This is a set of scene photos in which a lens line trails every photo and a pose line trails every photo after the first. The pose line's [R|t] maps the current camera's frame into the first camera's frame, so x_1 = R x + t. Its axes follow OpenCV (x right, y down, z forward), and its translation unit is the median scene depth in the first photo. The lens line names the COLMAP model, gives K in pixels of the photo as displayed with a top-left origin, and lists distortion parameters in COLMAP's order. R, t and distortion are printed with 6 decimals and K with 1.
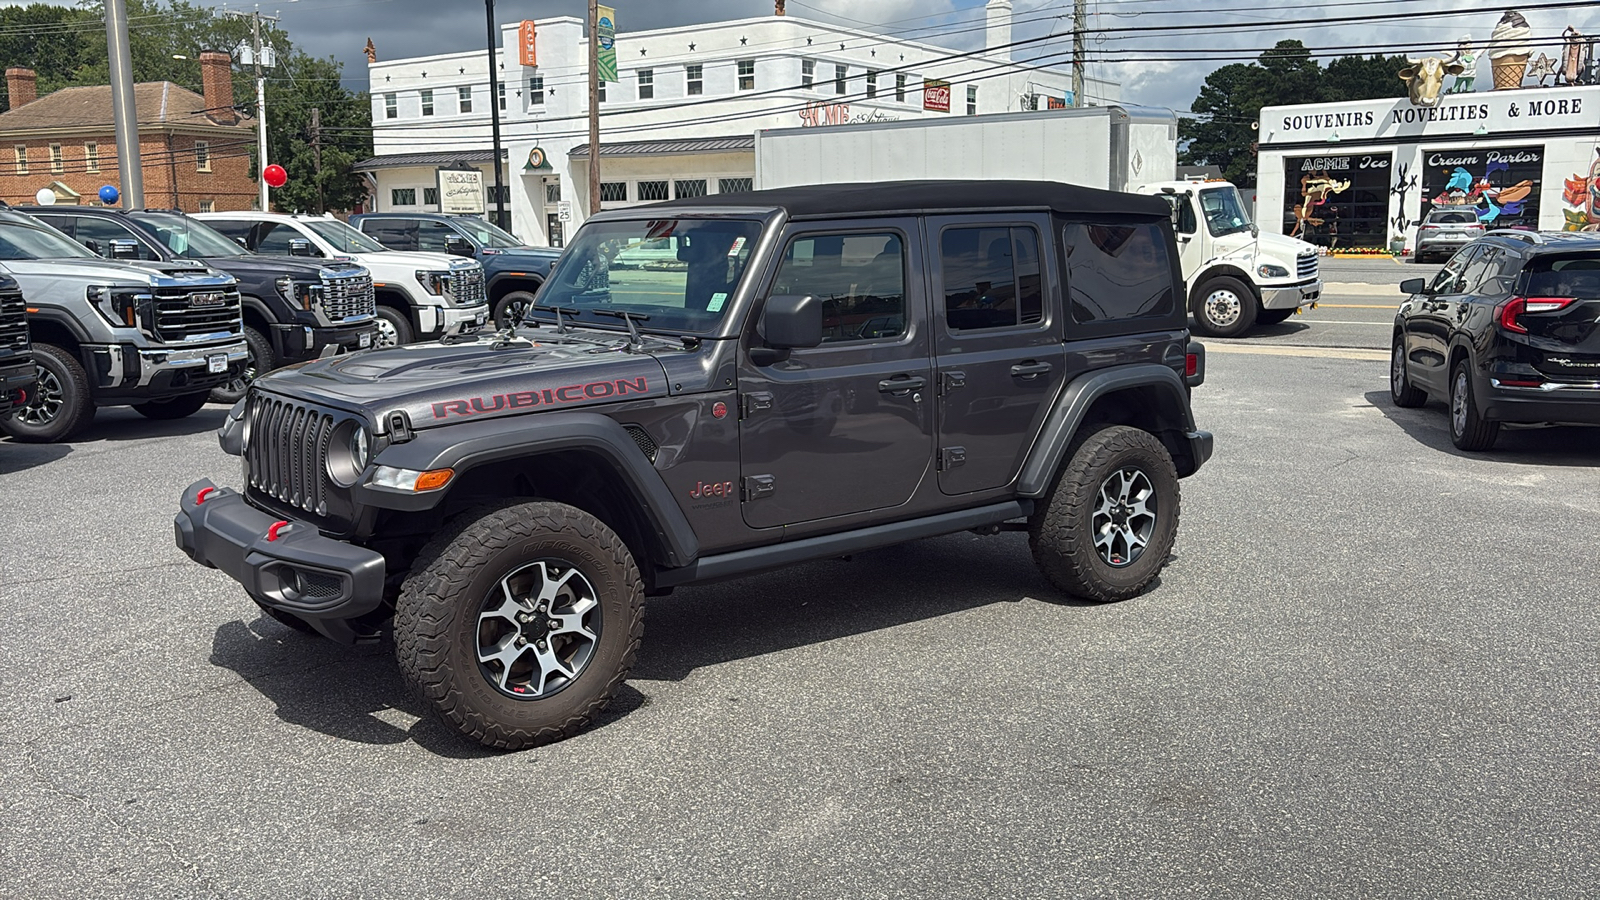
lens RADIAL K [[1425.6, 0, 739.7], [0, 1425.6, 450.3], [0, 0, 1]] dist [0.023149, 0.012285]
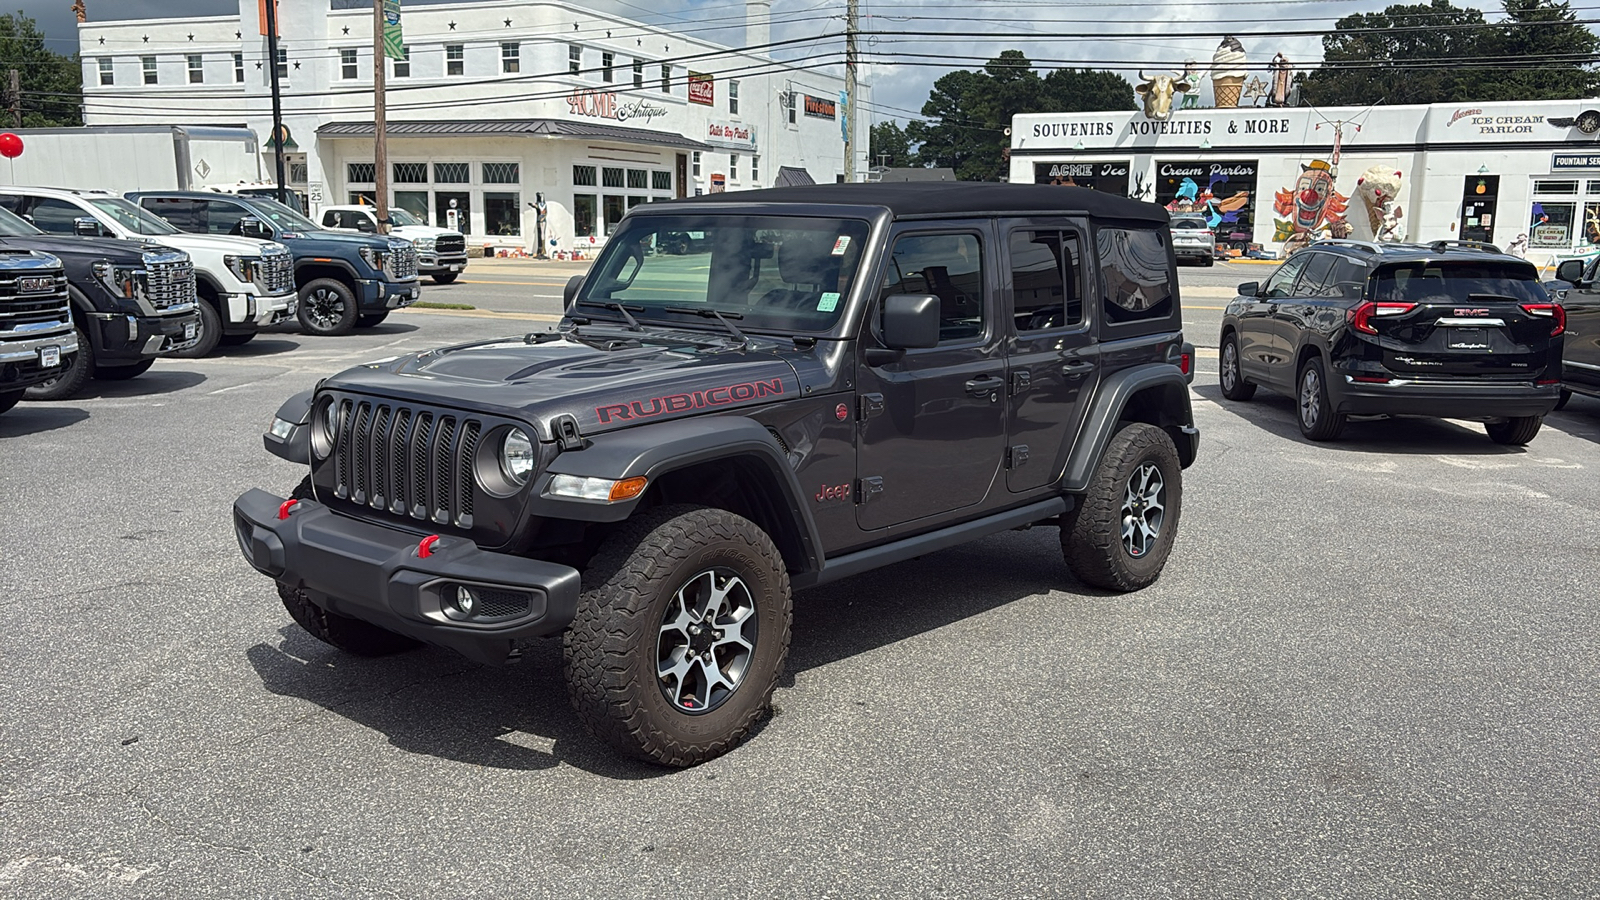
lens RADIAL K [[1428.8, 0, 790.1], [0, 1428.8, 458.0], [0, 0, 1]] dist [0.027417, 0.003437]
pose [[0.975258, -0.012691, 0.220706, -0.070020], [0.010226, 0.999872, 0.012310, -0.002250], [-0.220834, -0.009748, 0.975263, 0.010822]]
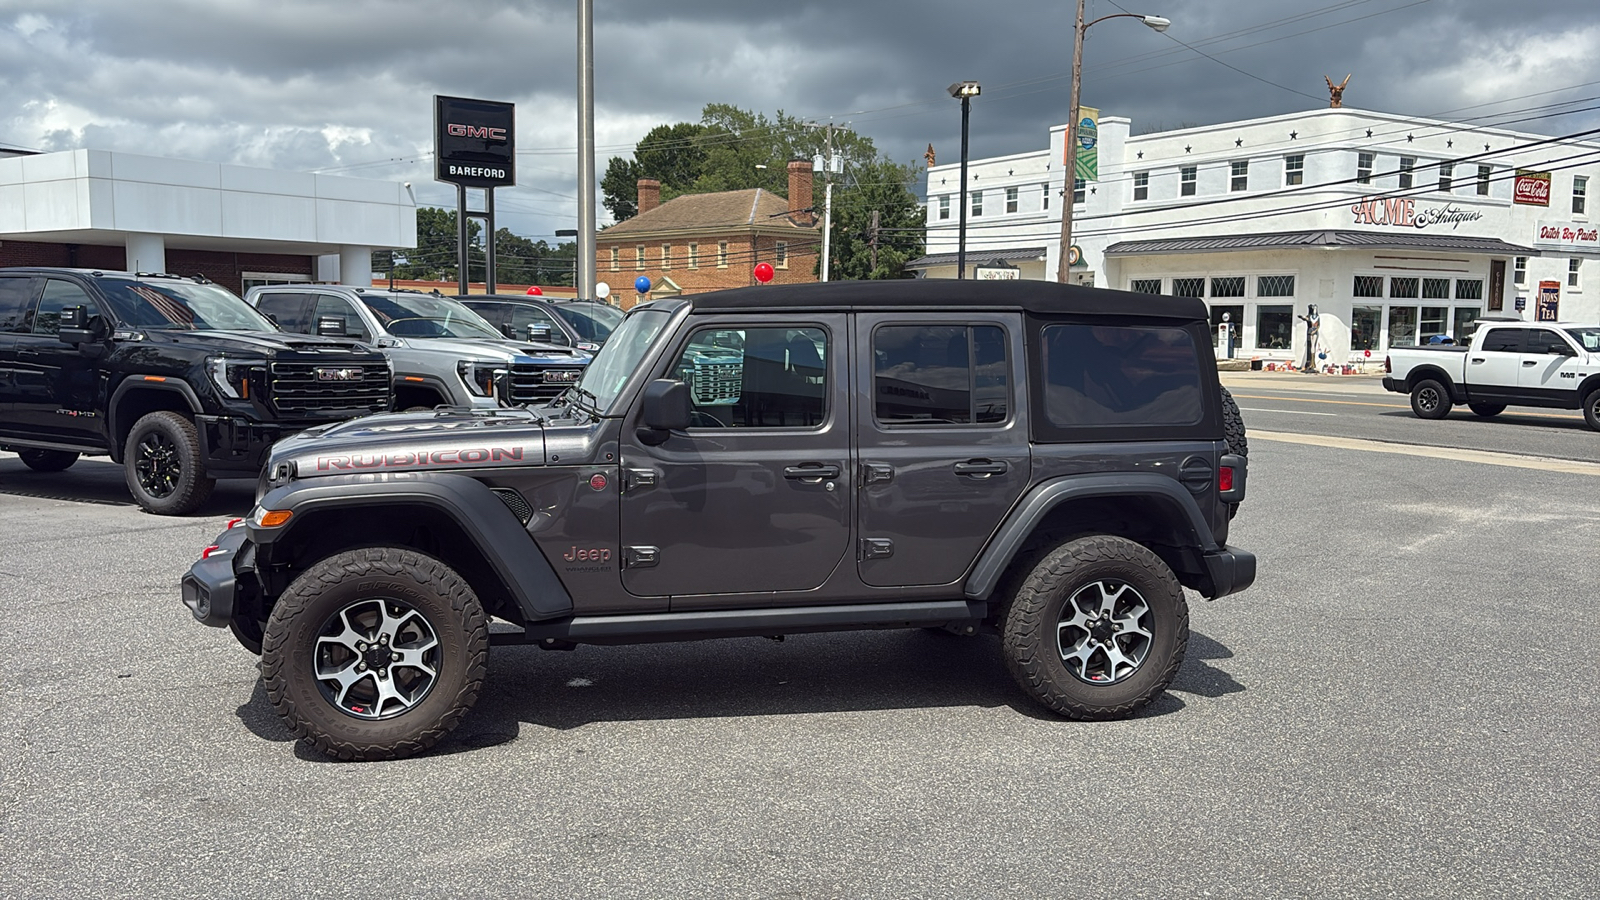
lens RADIAL K [[1404.6, 0, 757.1], [0, 1404.6, 471.0], [0, 0, 1]] dist [0.026684, -0.009438]
pose [[0.918265, 0.063198, -0.390889, 0.135561], [-0.082787, 0.996006, -0.033447, -0.003057], [0.387214, 0.063074, 0.919830, 0.014969]]
